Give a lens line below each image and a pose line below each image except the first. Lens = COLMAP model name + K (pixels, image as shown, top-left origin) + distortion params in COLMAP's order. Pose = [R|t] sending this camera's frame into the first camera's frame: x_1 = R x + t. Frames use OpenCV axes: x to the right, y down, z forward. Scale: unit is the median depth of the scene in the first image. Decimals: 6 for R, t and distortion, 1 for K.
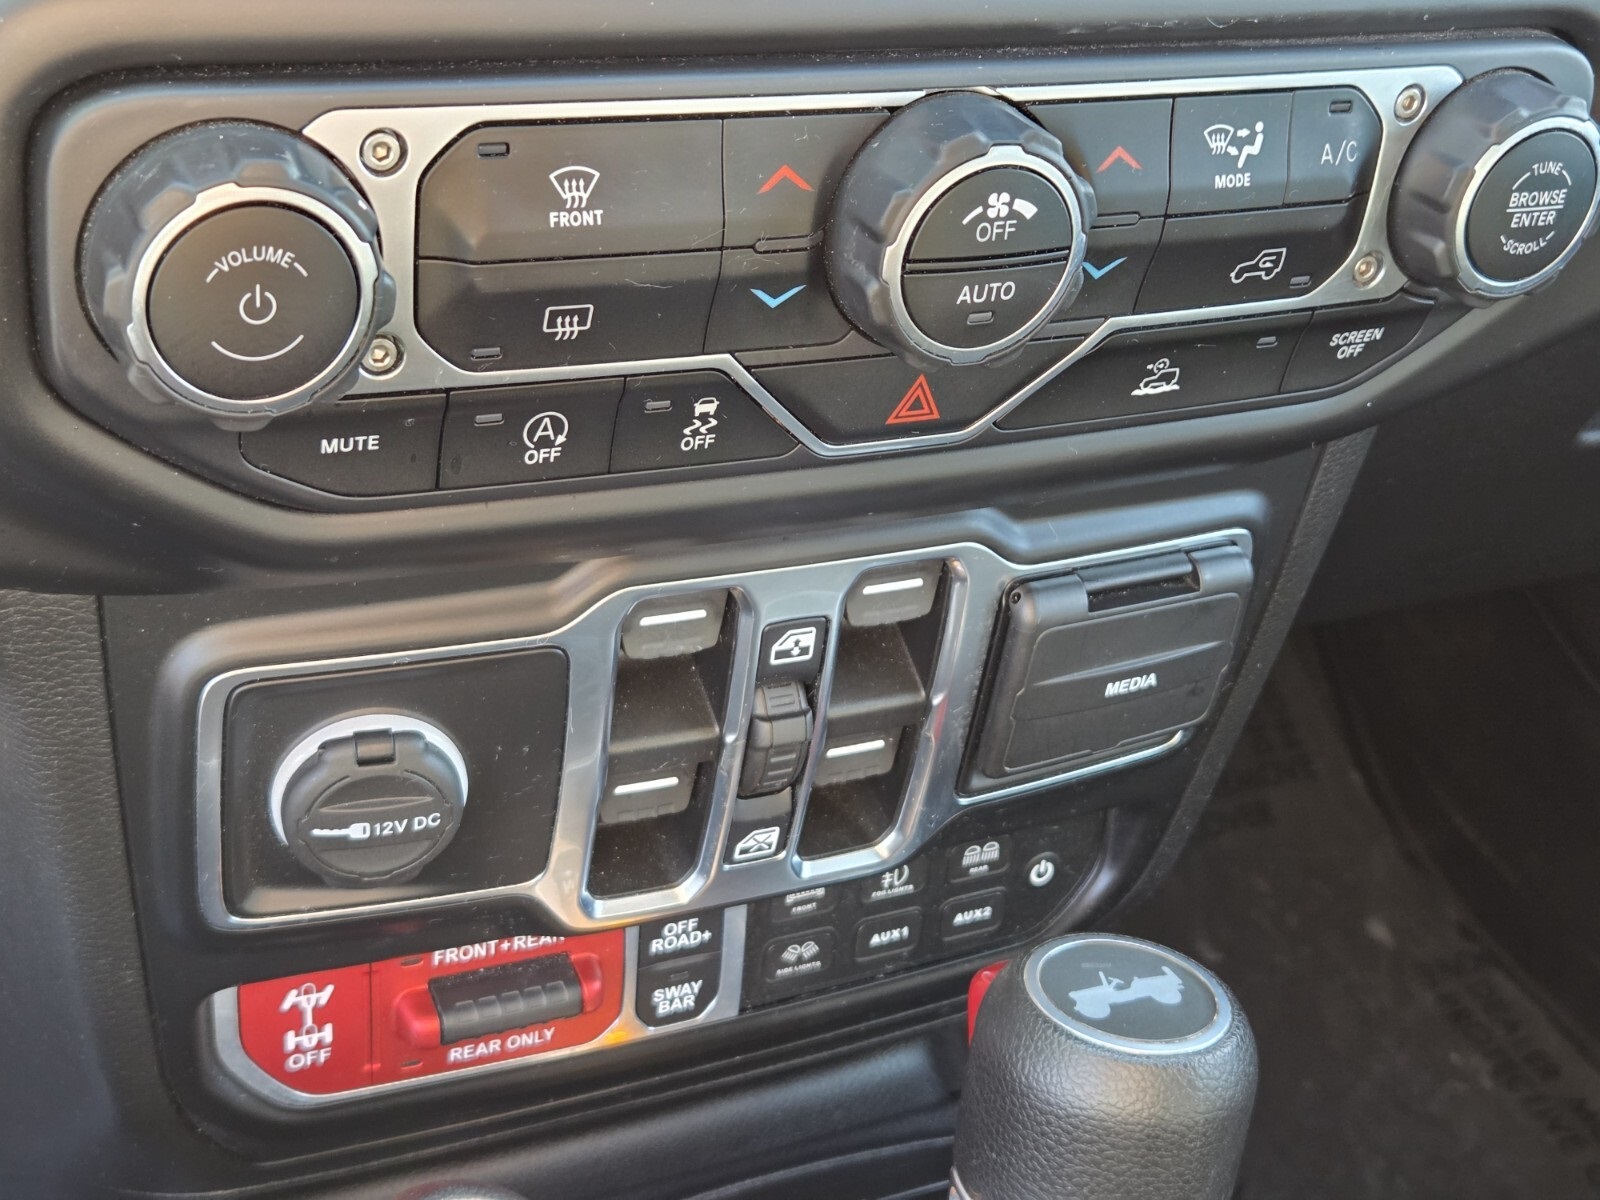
lens RADIAL K [[2180.1, 0, 783.8], [0, 2180.1, 594.6], [0, 0, 1]] dist [0.054913, -0.050586]
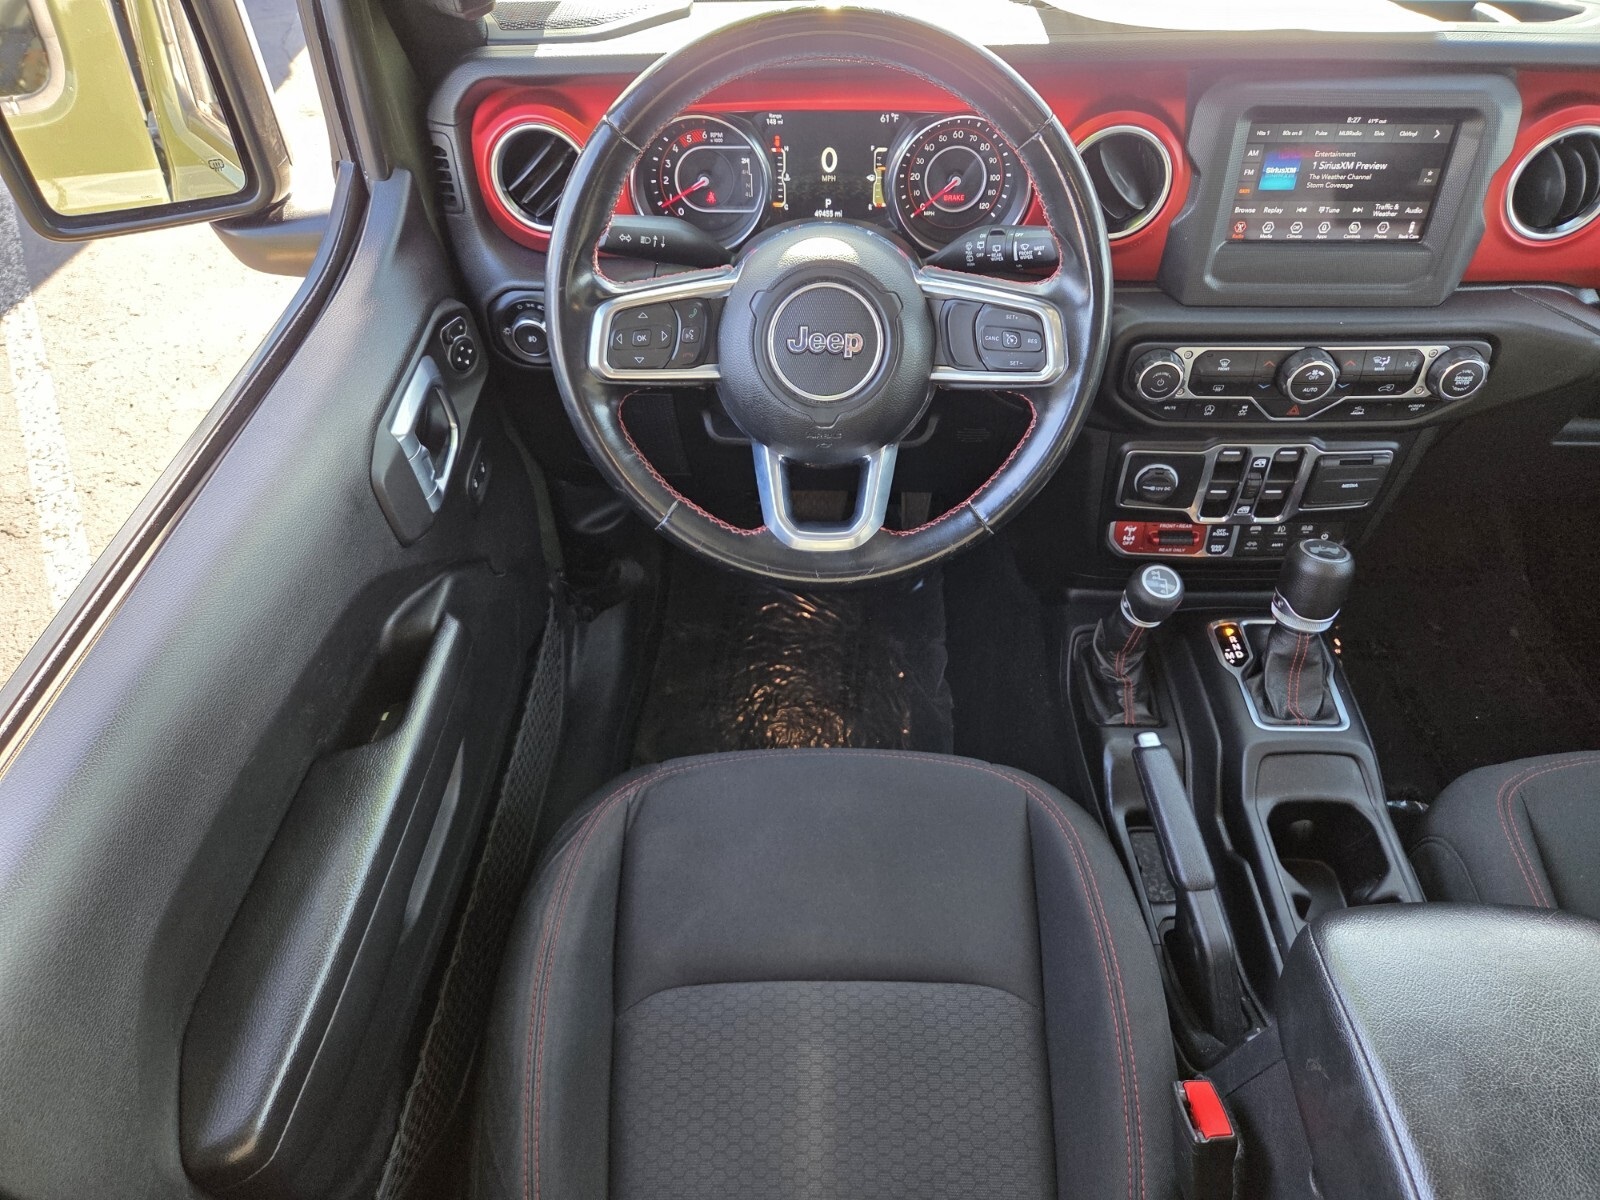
lens RADIAL K [[1050.6, 0, 800.0], [0, 1050.6, 600.0], [0, 0, 1]] dist [0.044415, -0.045112]
pose [[0.885064, 0.183512, -0.427767, 0.140116], [-0.129216, 0.979748, 0.152961, 0.083246], [0.447174, -0.080106, 0.890852, -1.280428]]
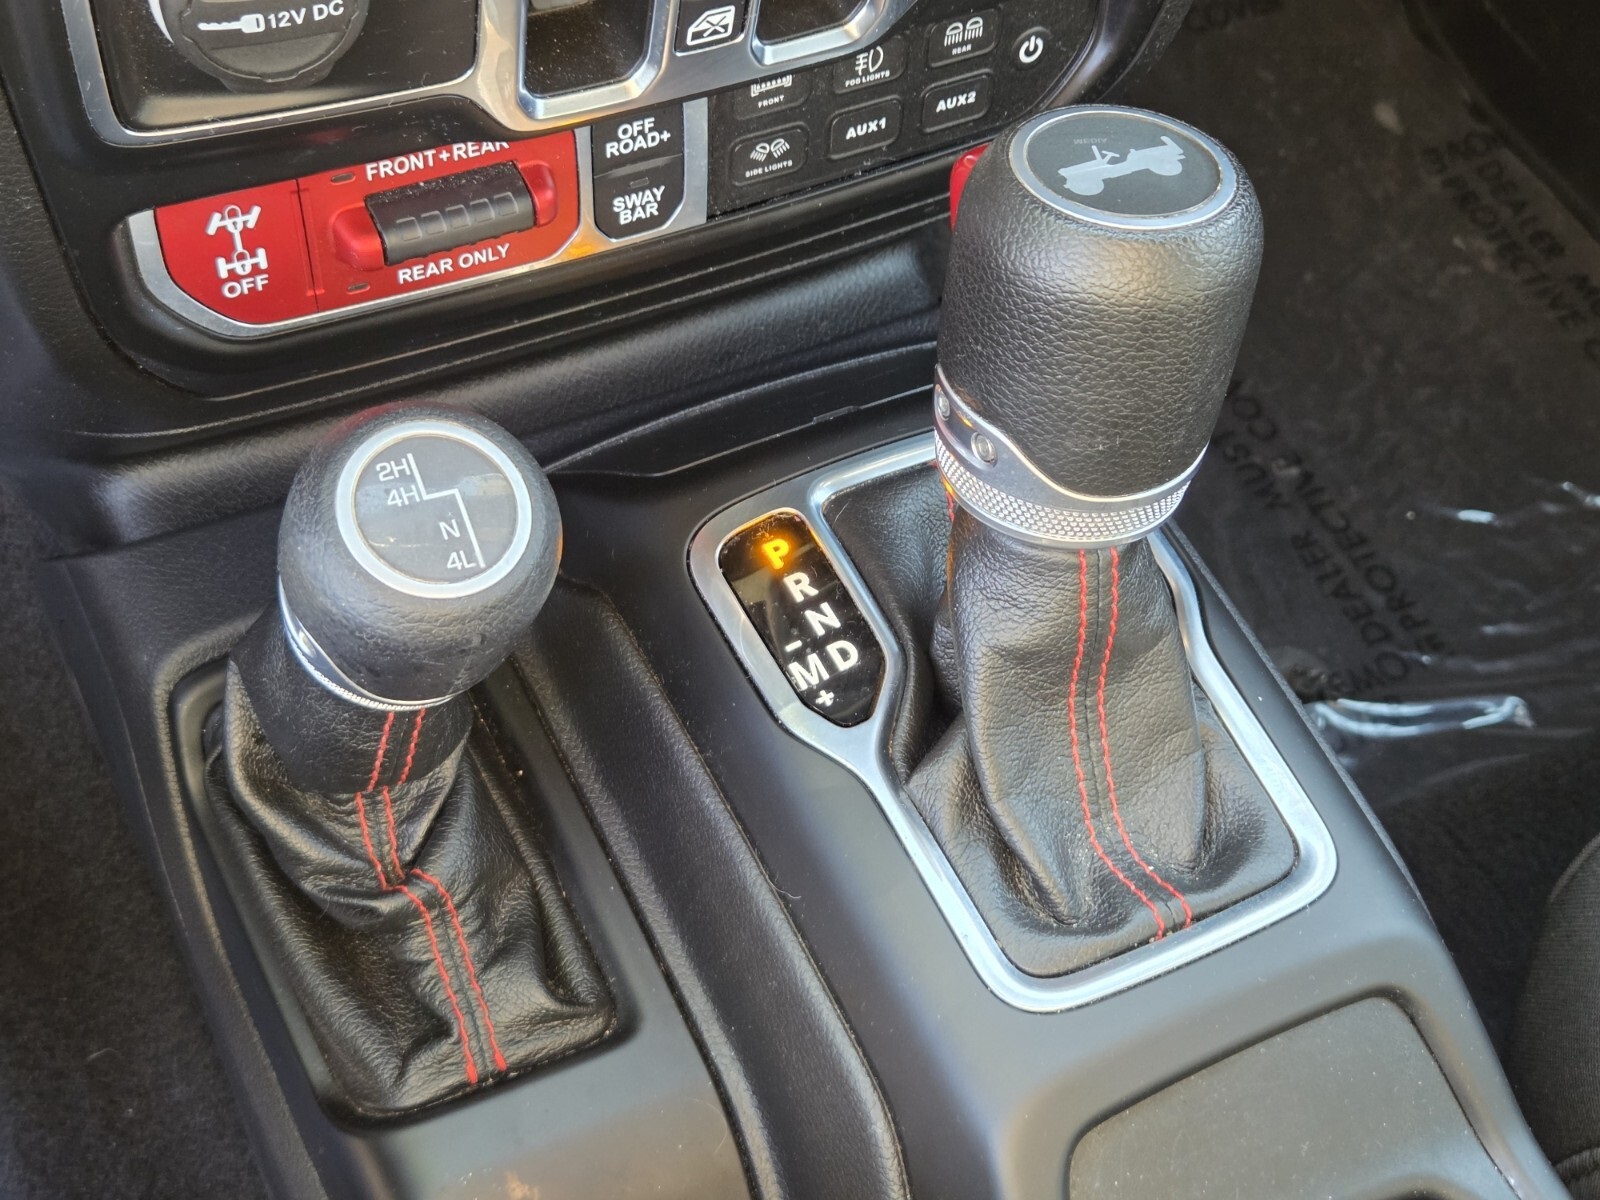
lens RADIAL K [[2180.1, 0, 783.8], [0, 2180.1, 594.6], [0, 0, 1]] dist [0.054913, -0.050586]
pose [[0.998650, -0.051240, -0.008503, 0.013390], [0.051079, 0.939123, 0.339763, 0.030111], [-0.009424, -0.339738, 0.940473, 0.076296]]
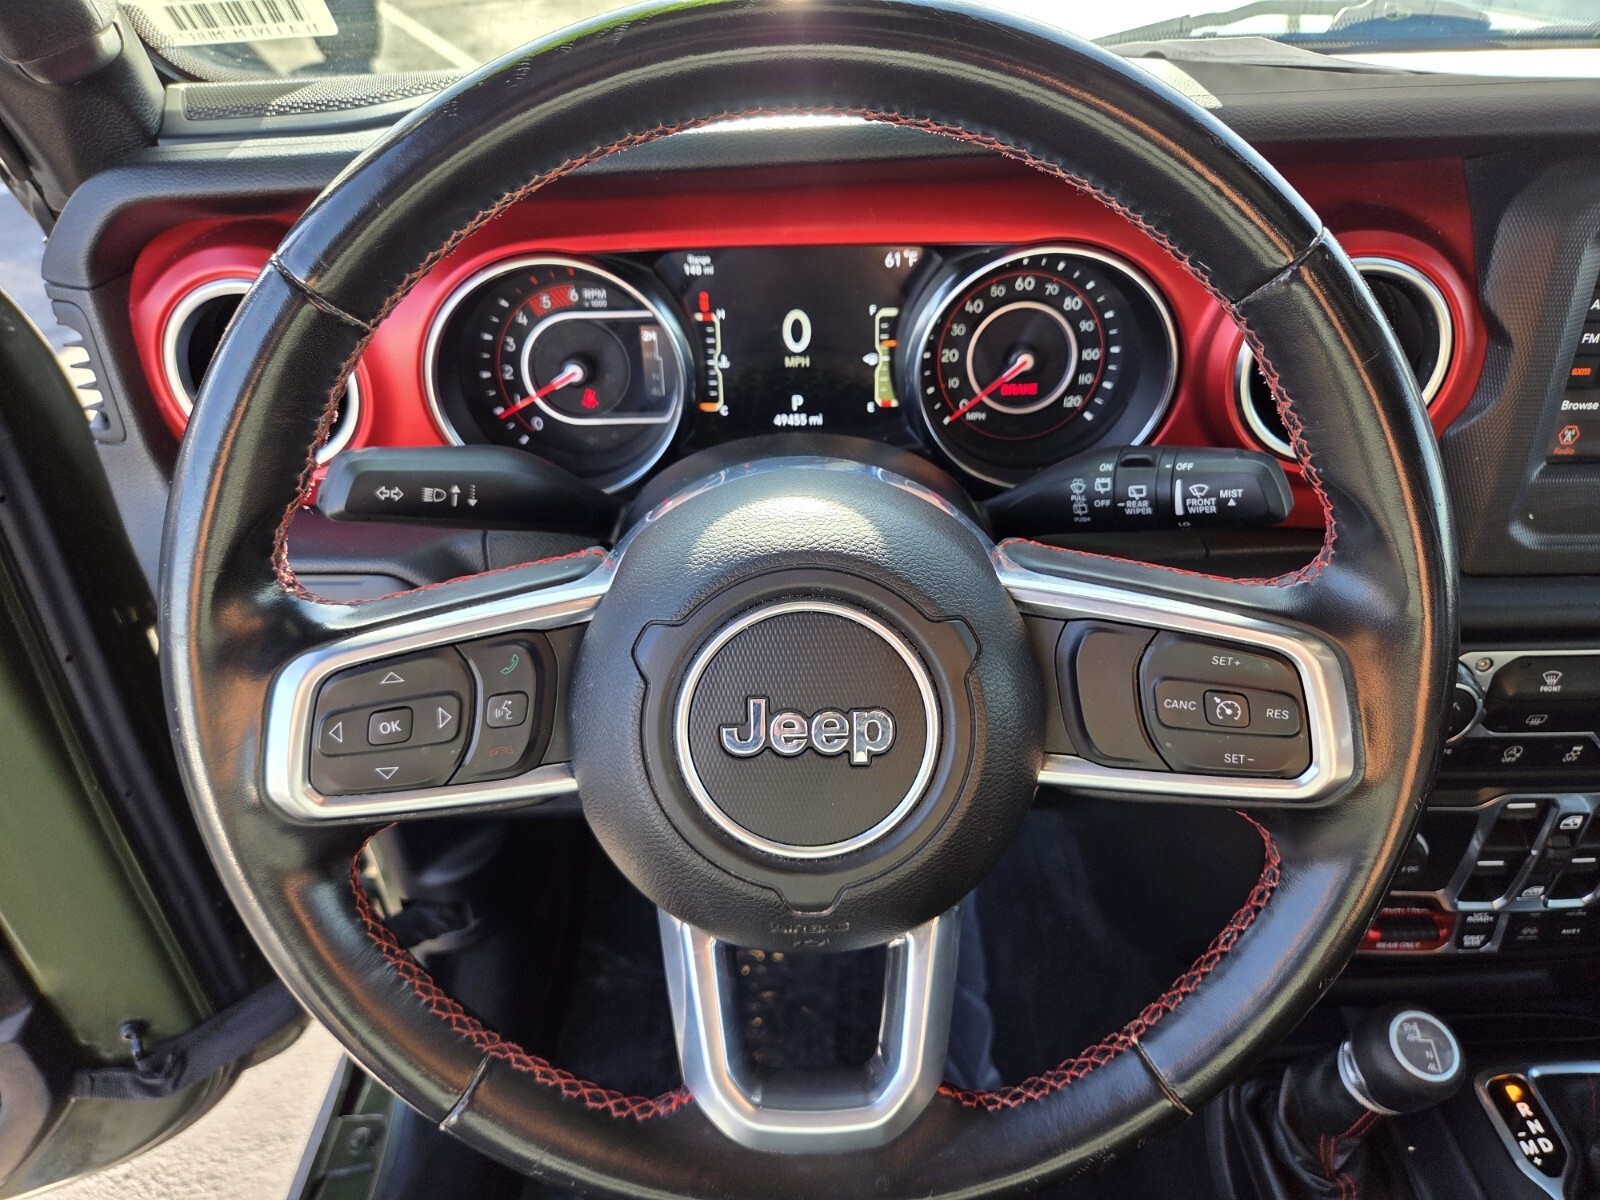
lens RADIAL K [[1075.5, 0, 791.6], [0, 1075.5, 602.0], [0, 0, 1]] dist [0.027566, -0.037672]
pose [[0.898043, 0.094974, -0.429533, -0.277342], [-0.100552, 0.994884, 0.009751, -0.142793], [0.428261, 0.034434, 0.902999, -0.487513]]
